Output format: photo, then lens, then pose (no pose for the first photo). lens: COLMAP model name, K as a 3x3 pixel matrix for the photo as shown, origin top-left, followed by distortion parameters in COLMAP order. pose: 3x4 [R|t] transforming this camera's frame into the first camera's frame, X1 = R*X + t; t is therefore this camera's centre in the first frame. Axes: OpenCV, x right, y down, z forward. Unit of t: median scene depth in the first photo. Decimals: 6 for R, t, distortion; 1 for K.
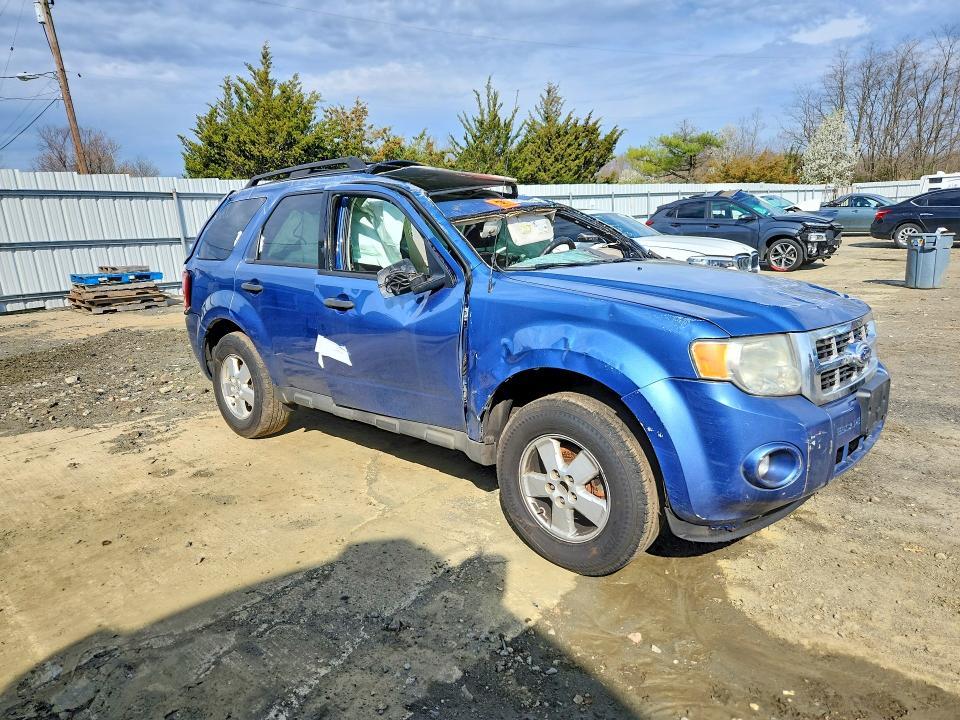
lens RADIAL K [[660.8, 0, 499.7], [0, 660.8, 355.0], [0, 0, 1]] dist [0.054146, -0.045300]
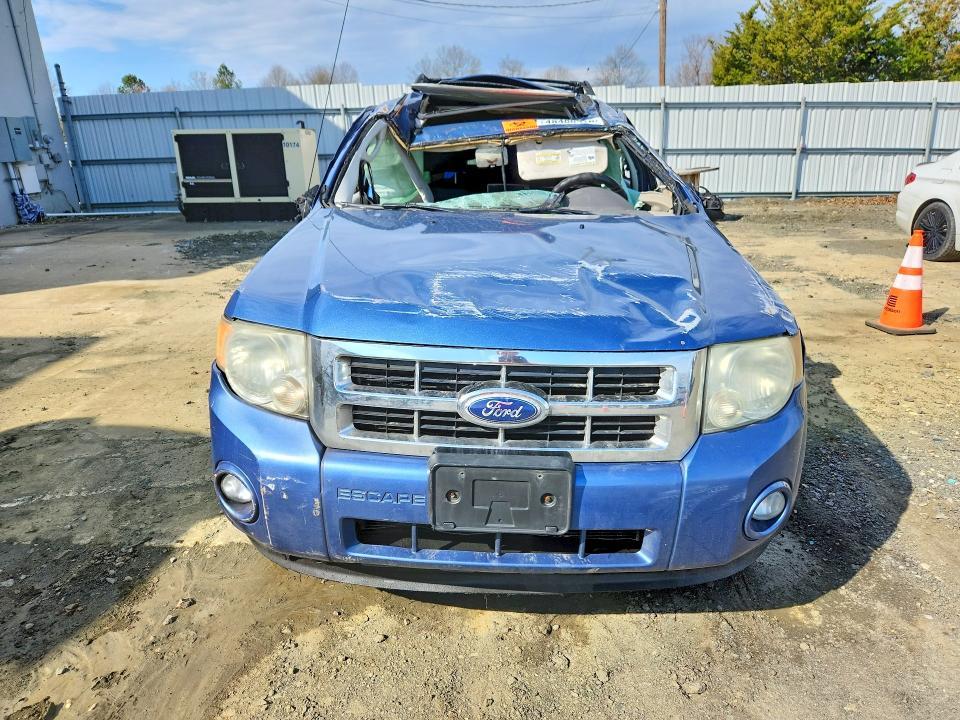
lens RADIAL K [[666.9, 0, 469.1], [0, 666.9, 361.7], [0, 0, 1]] dist [0.046825, -0.044051]
pose [[0.626530, 0.265979, -0.732609, 0.145465], [-0.163932, 0.963912, 0.209760, -0.024859], [0.761962, -0.011323, 0.647523, 0.092485]]
